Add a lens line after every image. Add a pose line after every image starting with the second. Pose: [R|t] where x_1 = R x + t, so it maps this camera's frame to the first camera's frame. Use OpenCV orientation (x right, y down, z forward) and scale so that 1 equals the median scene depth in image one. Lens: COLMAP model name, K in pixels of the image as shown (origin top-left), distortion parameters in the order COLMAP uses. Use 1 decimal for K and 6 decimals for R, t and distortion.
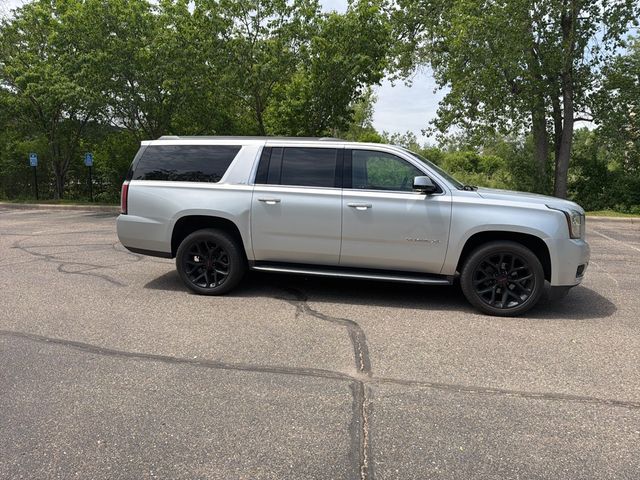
lens RADIAL K [[458.7, 0, 318.8], [0, 458.7, 229.8], [0, 0, 1]] dist [0.032267, -0.043561]
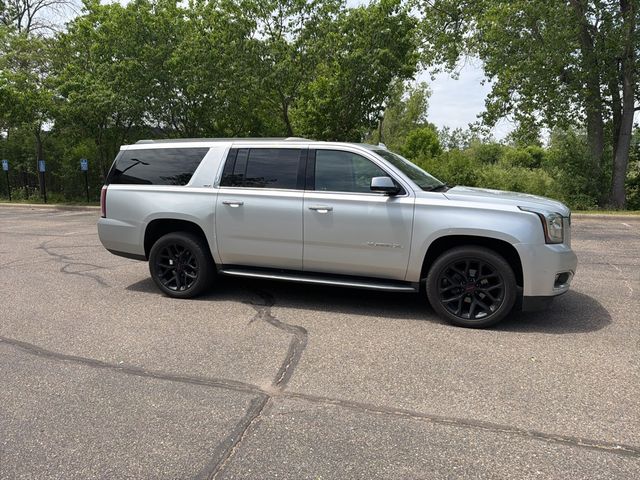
lens RADIAL K [[460.3, 0, 317.6], [0, 460.3, 232.7], [0, 0, 1]] dist [0.031612, -0.043320]
pose [[0.990992, 0.000310, -0.133918, 0.204924], [0.000814, 0.999965, 0.008333, -0.009169], [0.133916, -0.008367, 0.990957, 0.045943]]
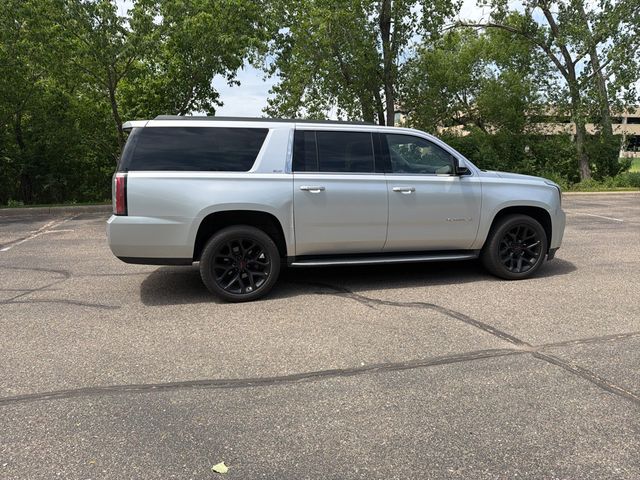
lens RADIAL K [[458.1, 0, 321.6], [0, 458.1, 234.5], [0, 0, 1]] dist [0.029719, -0.044200]
pose [[0.894497, -0.087505, 0.438428, -0.504859], [0.072234, 0.996061, 0.051427, -0.019187], [-0.441201, -0.014332, 0.897294, 0.168757]]
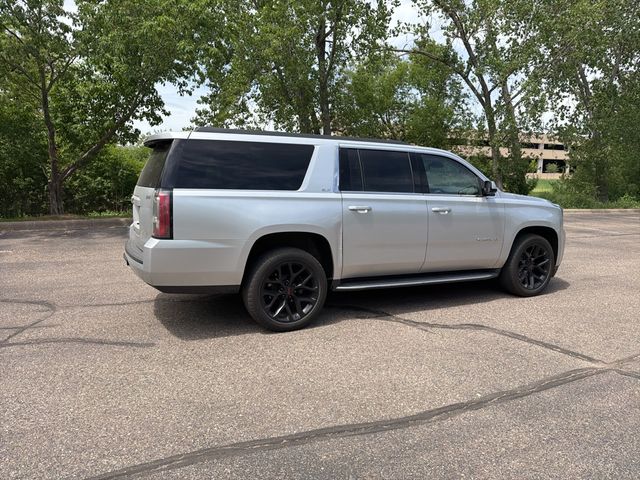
lens RADIAL K [[458.1, 0, 321.6], [0, 458.1, 234.5], [0, 0, 1]] dist [0.029719, -0.044200]
pose [[0.786811, -0.077757, 0.612277, -0.713544], [0.070583, 0.996860, 0.035894, -0.052722], [-0.613145, 0.014974, 0.789828, 0.352573]]
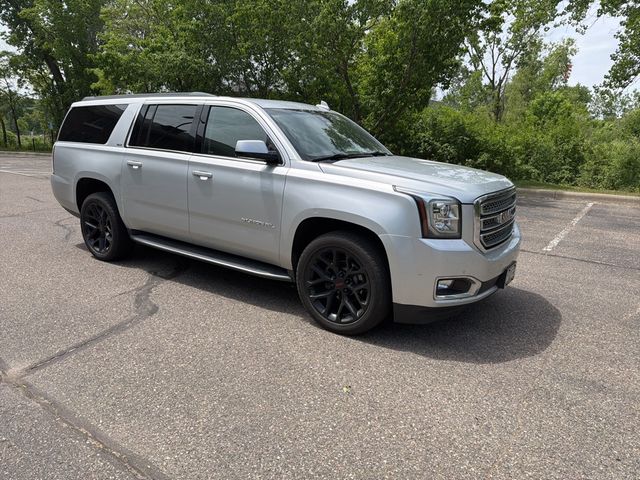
lens RADIAL K [[458.1, 0, 321.6], [0, 458.1, 234.5], [0, 0, 1]] dist [0.029719, -0.044200]
pose [[0.916249, 0.093790, -0.389475, 0.601887], [-0.061411, 0.993601, 0.094798, -0.035553], [0.395873, -0.062940, 0.916146, 0.303133]]
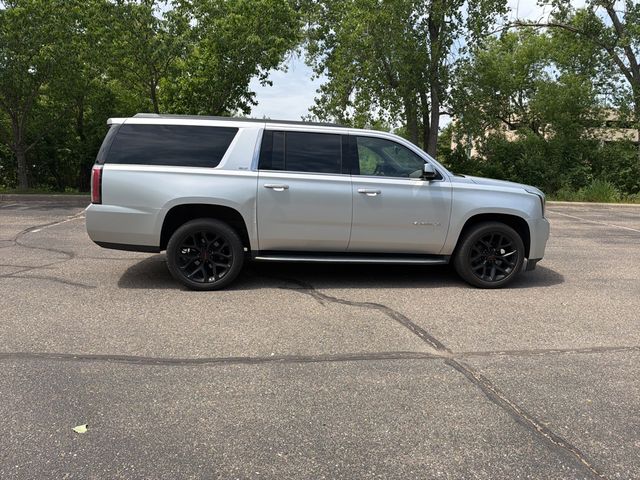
lens RADIAL K [[458.1, 0, 321.6], [0, 458.1, 234.5], [0, 0, 1]] dist [0.029719, -0.044200]
pose [[0.946637, -0.037928, 0.320063, -0.329992], [0.024288, 0.998623, 0.046502, -0.007201], [-0.321386, -0.036246, 0.946254, 0.063245]]
